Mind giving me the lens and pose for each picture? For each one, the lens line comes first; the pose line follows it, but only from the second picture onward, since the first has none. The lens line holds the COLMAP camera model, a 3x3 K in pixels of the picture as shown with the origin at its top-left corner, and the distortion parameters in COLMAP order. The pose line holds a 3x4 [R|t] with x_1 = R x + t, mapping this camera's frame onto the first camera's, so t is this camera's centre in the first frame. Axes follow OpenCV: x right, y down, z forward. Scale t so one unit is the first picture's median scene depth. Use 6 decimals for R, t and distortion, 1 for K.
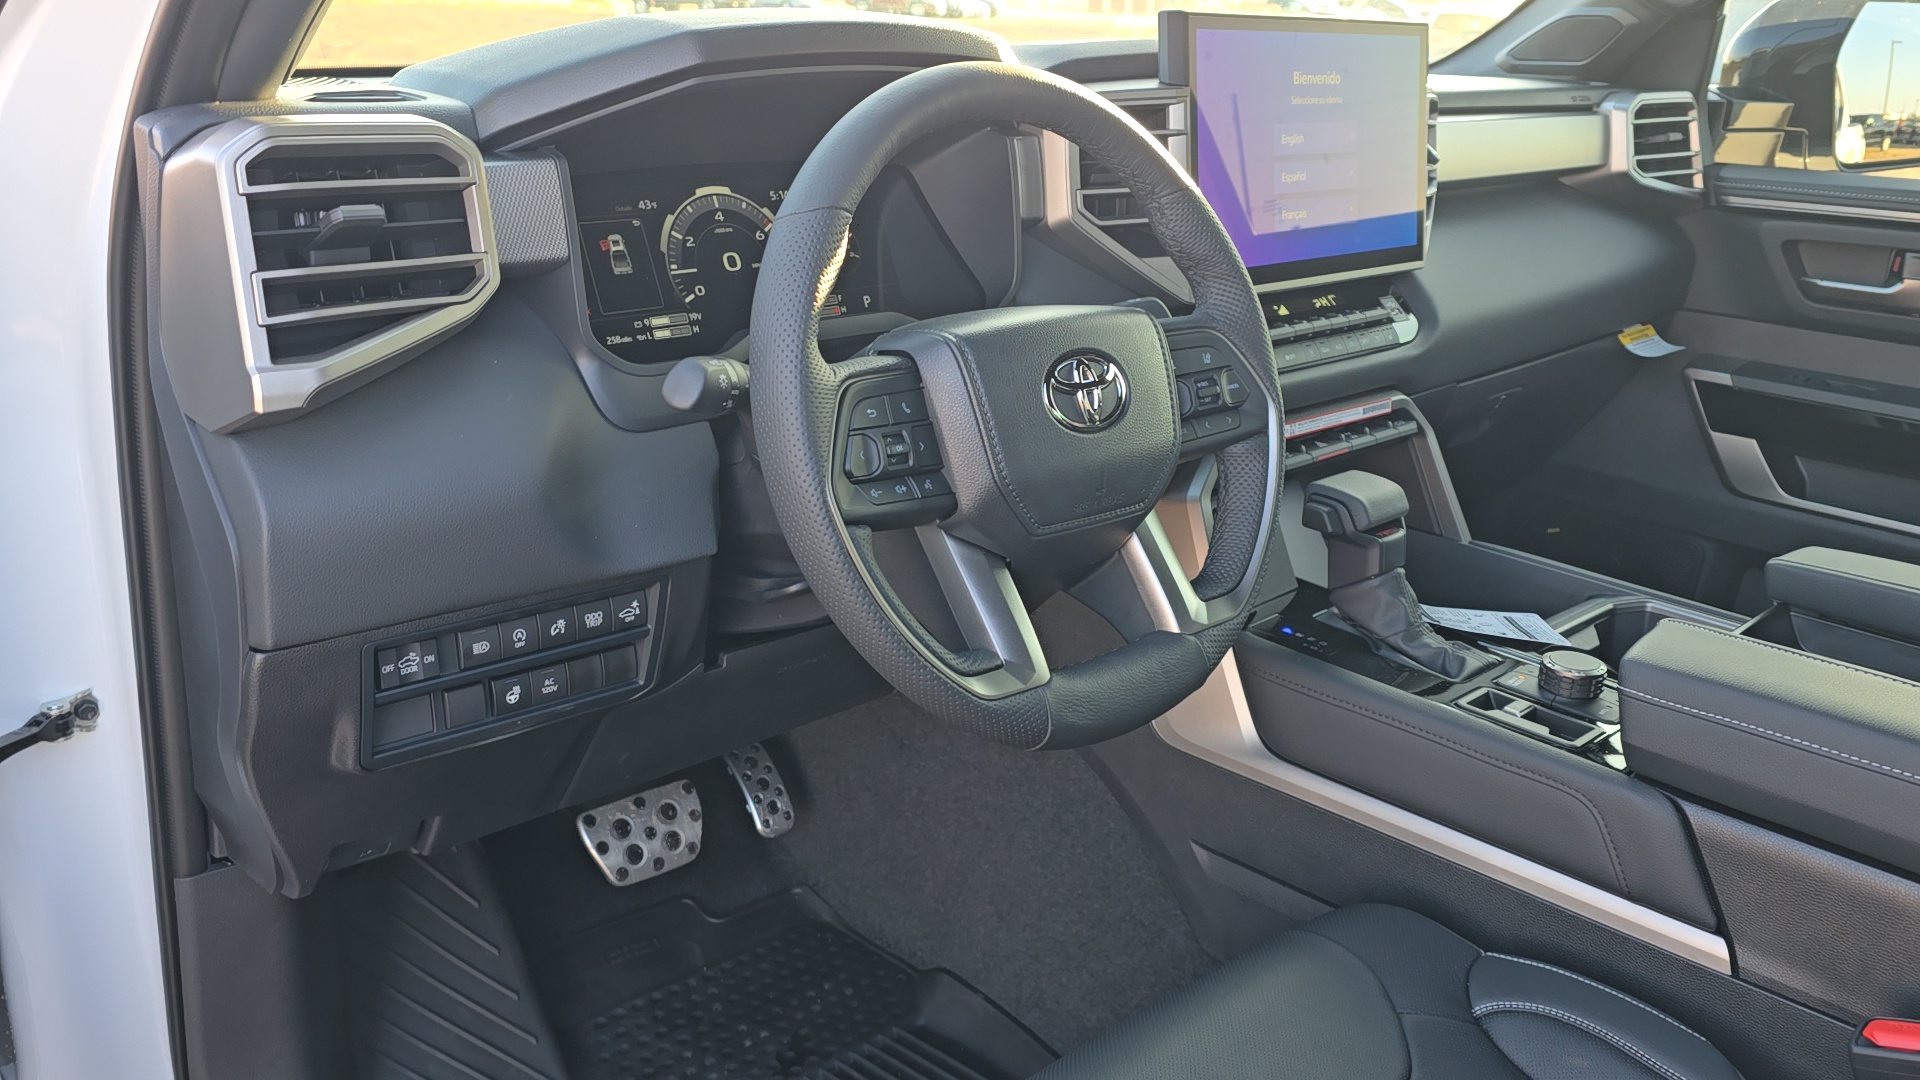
lens RADIAL K [[1604.9, 0, 994.4], [0, 1604.9, 536.5], [0, 0, 1]] dist [-0.007259, 0.021160]
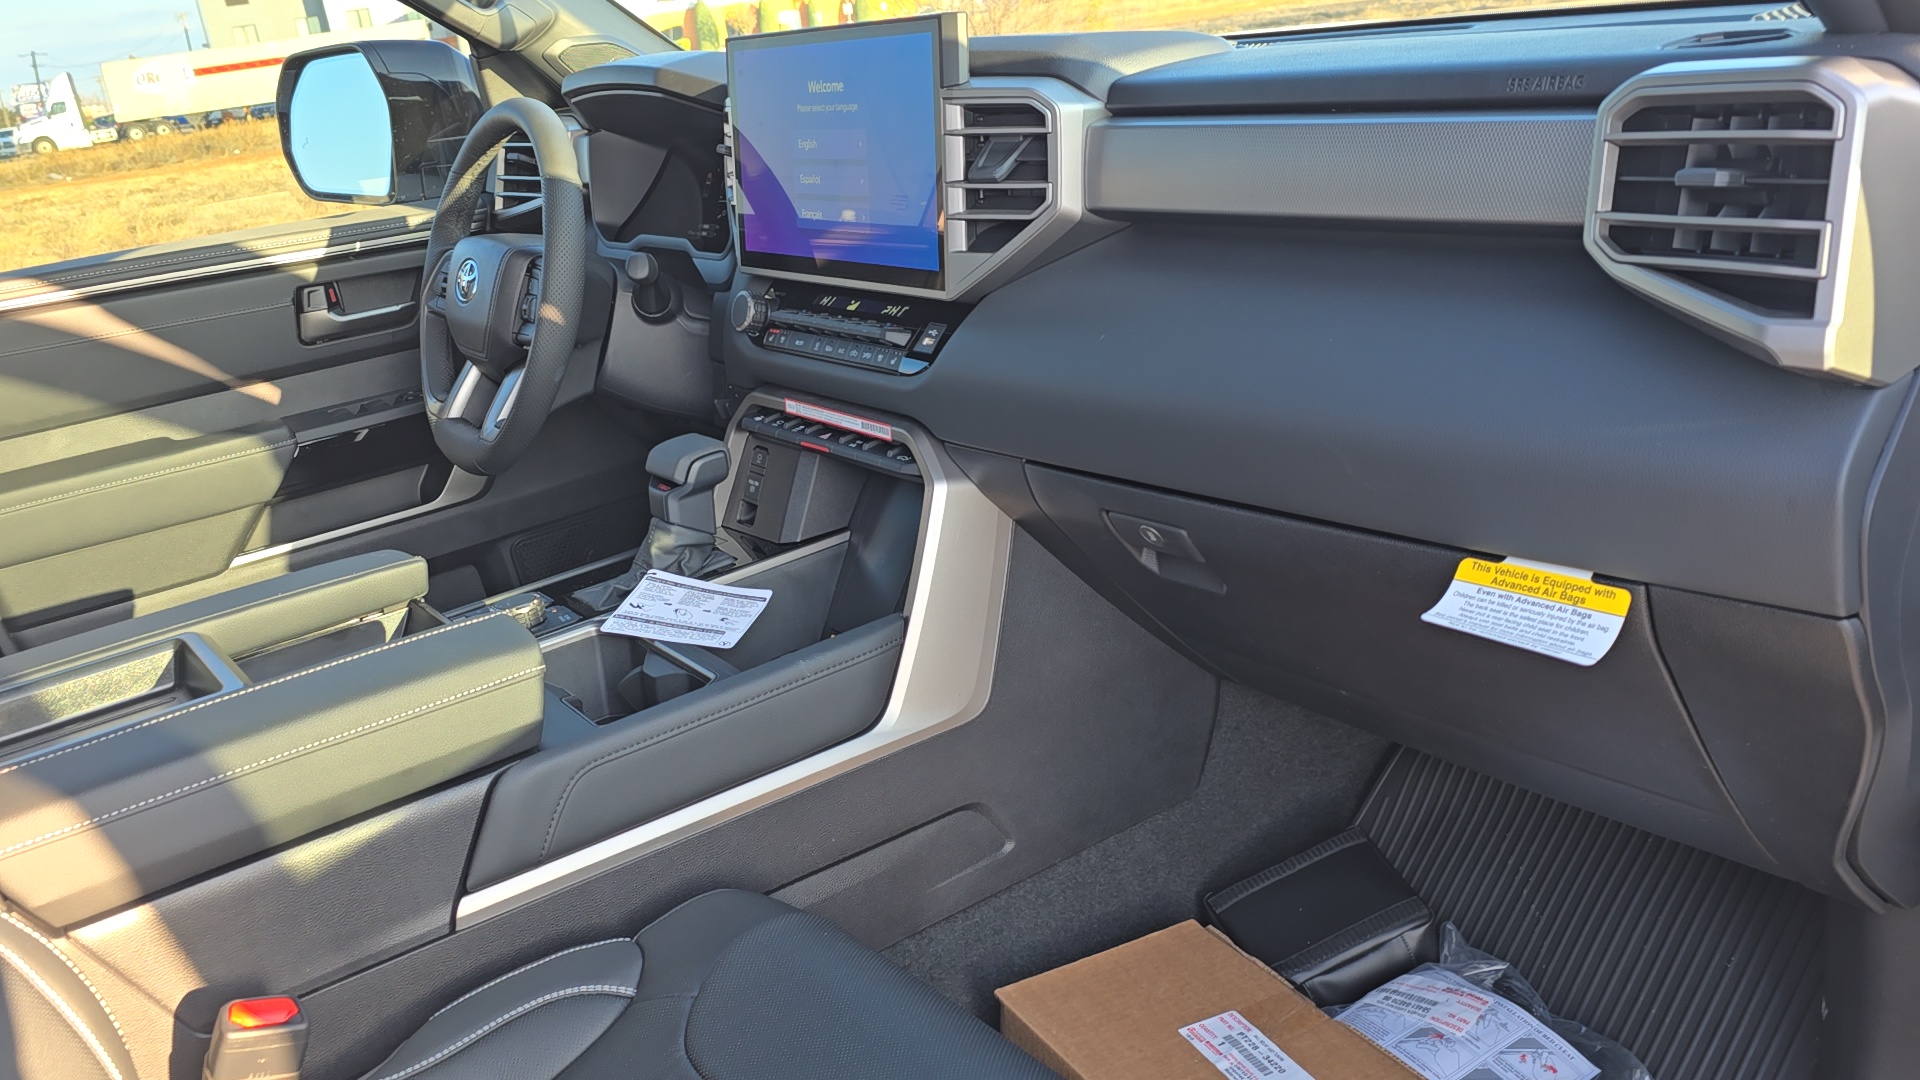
lens RADIAL K [[1604.9, 0, 953.2], [0, 1604.9, 550.2], [0, 0, 1]] dist [-0.007259, 0.021160]
pose [[-0.163541, 0.297335, -0.940663, 1.462880], [-0.207063, 0.921916, 0.327409, -0.426732], [0.964562, 0.248321, -0.089204, 1.454104]]
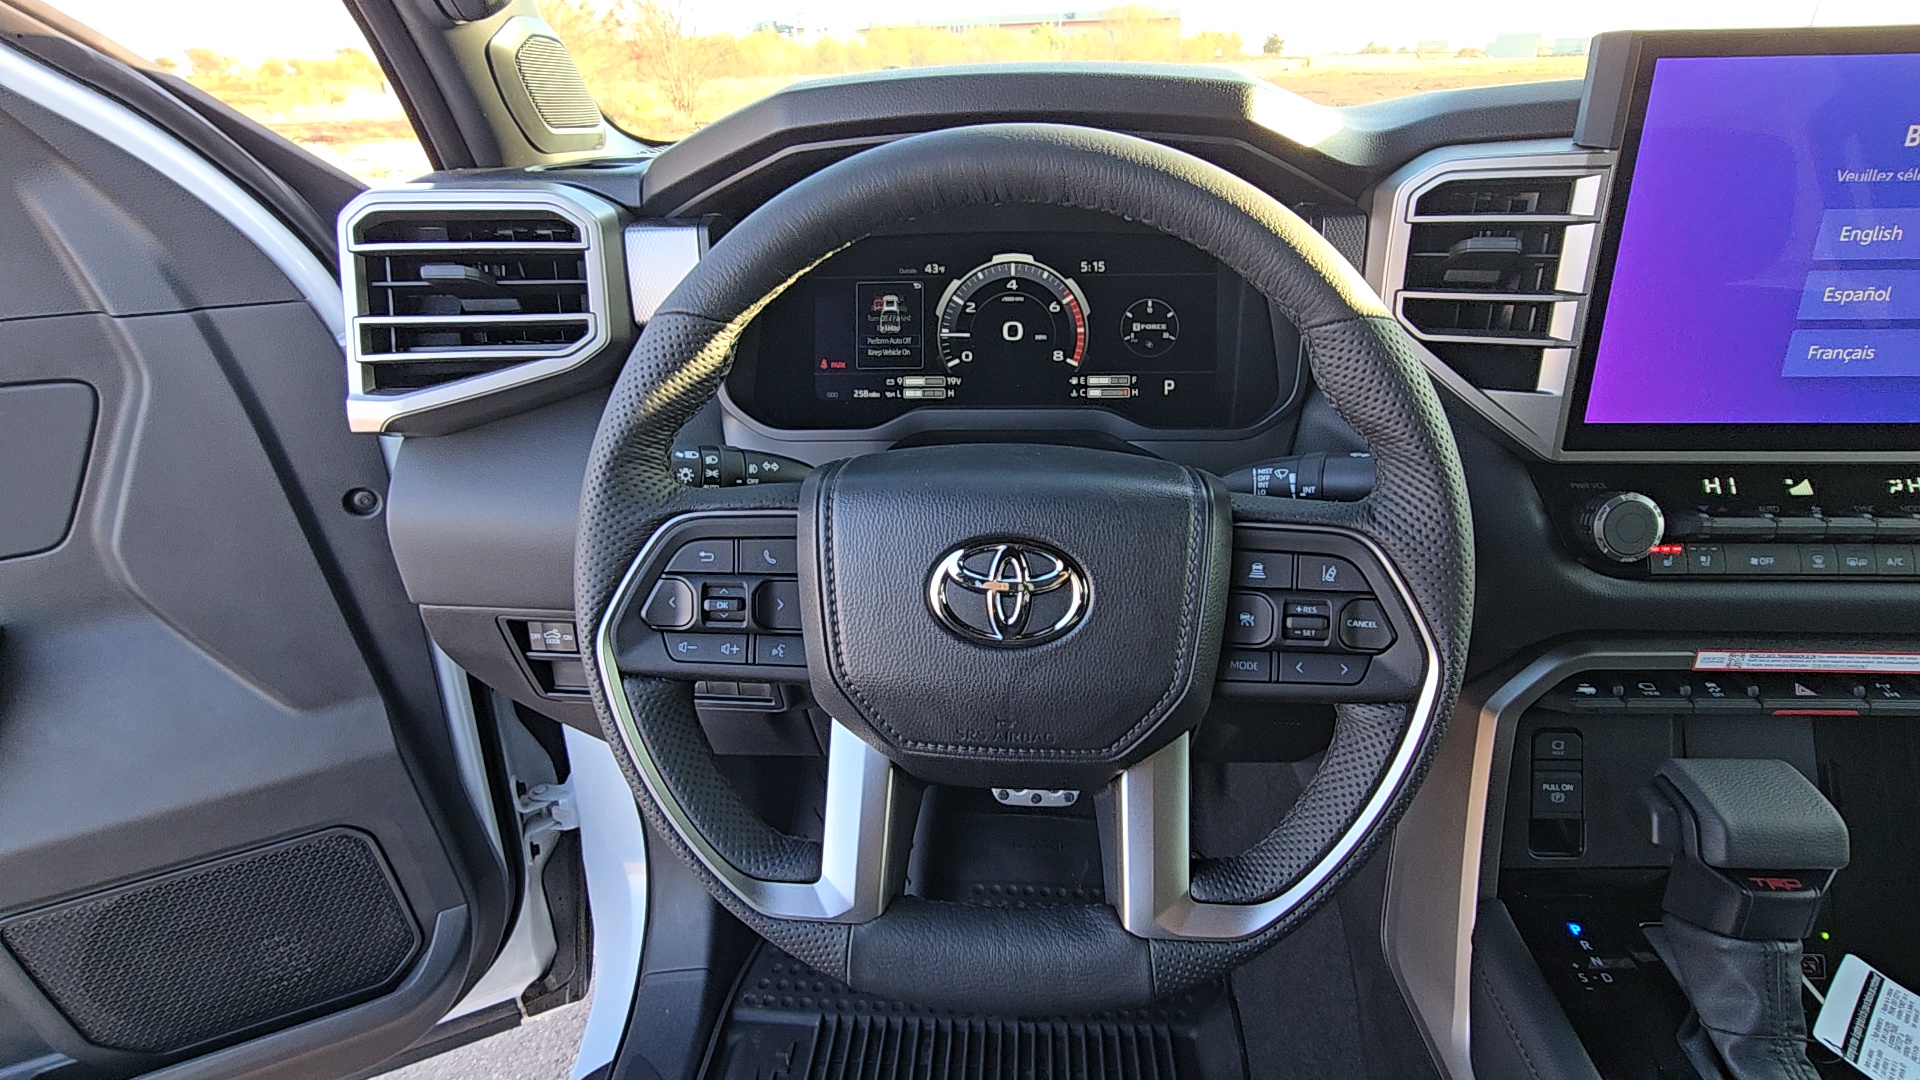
lens RADIAL K [[973.9, 0, 971.1], [0, 973.9, 544.0], [0, 0, 1]] dist [-0.001758, 0.003638]
pose [[0.675843, 0.275891, -0.683462, 0.280810], [-0.191990, 0.961185, 0.198149, -0.160938], [0.711601, -0.002700, 0.702579, 0.554621]]
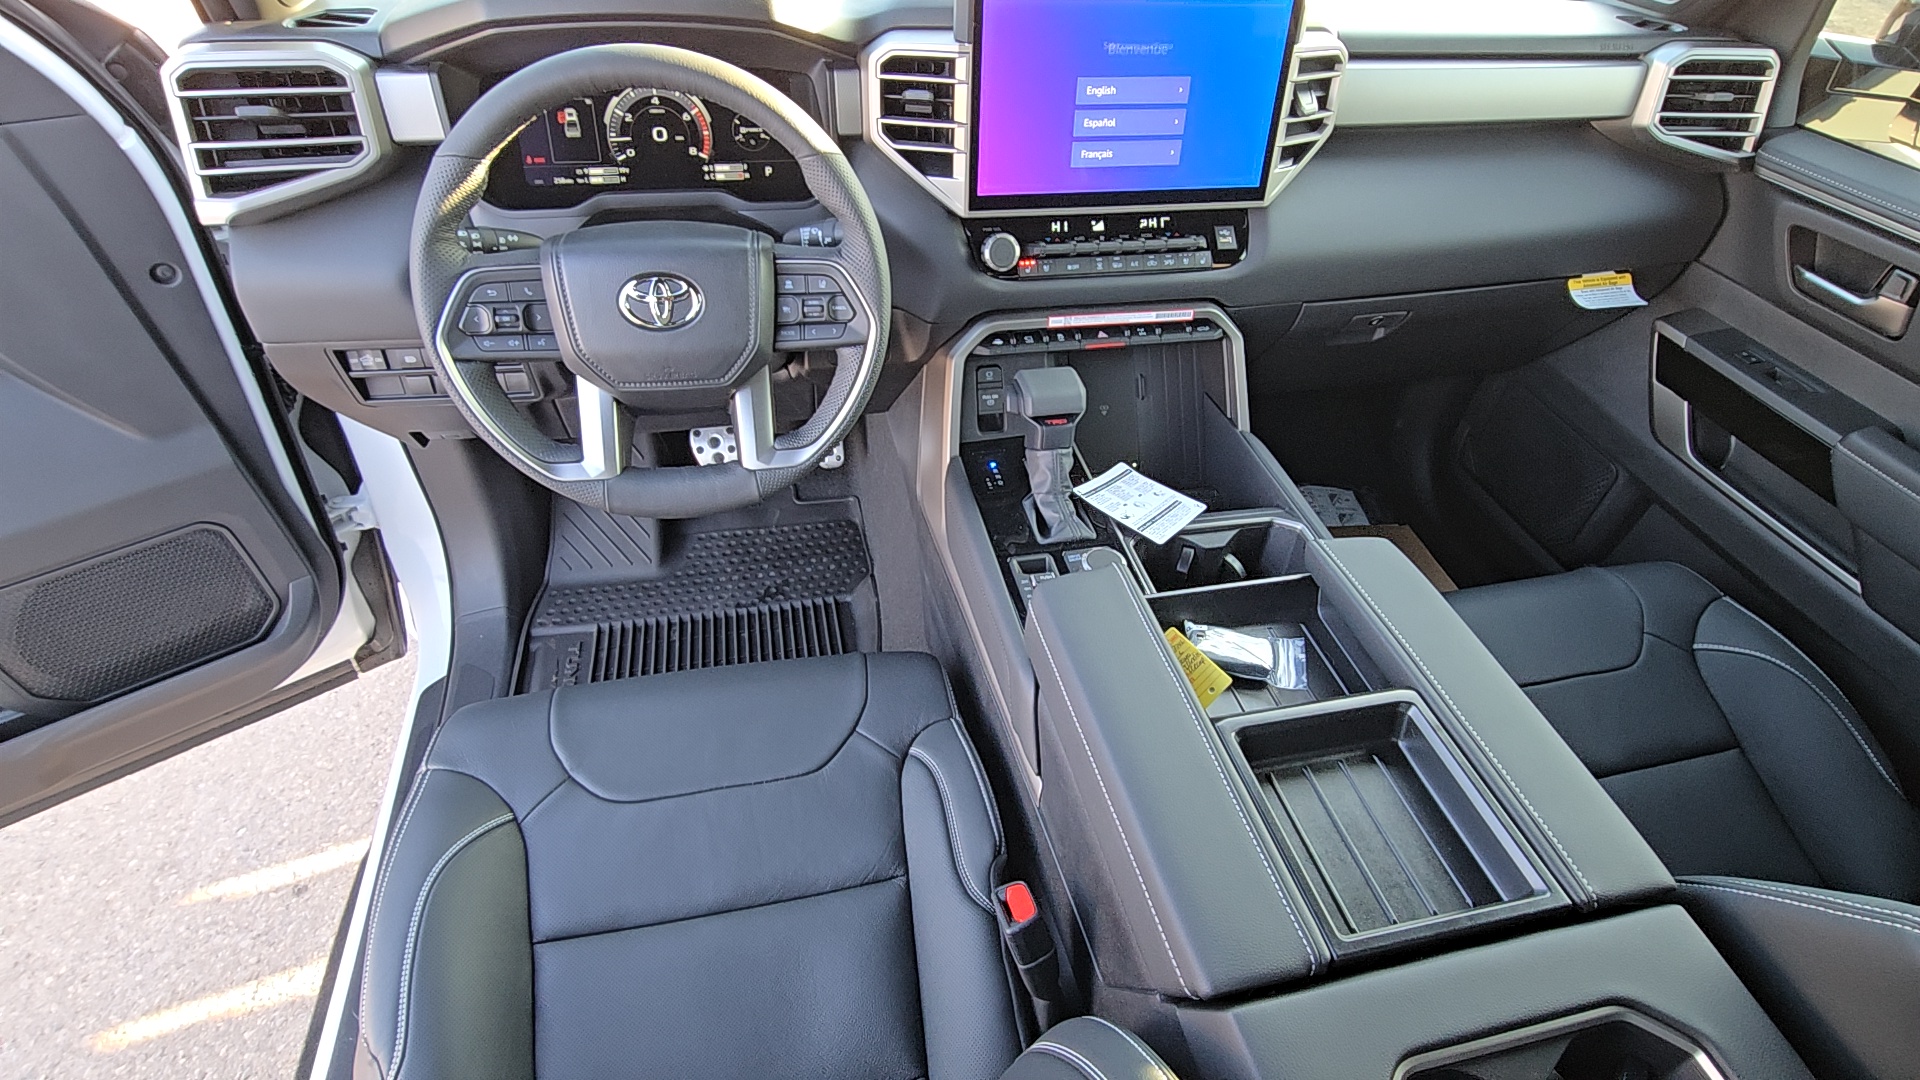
lens RADIAL K [[973.9, 0, 976.2], [0, 973.9, 543.2], [0, 0, 1]] dist [-0.001758, 0.003638]
pose [[0.850752, 0.347020, -0.394713, 0.602538], [-0.187517, 0.902013, 0.388857, -0.240152], [0.490978, -0.256805, 0.832461, 0.278218]]
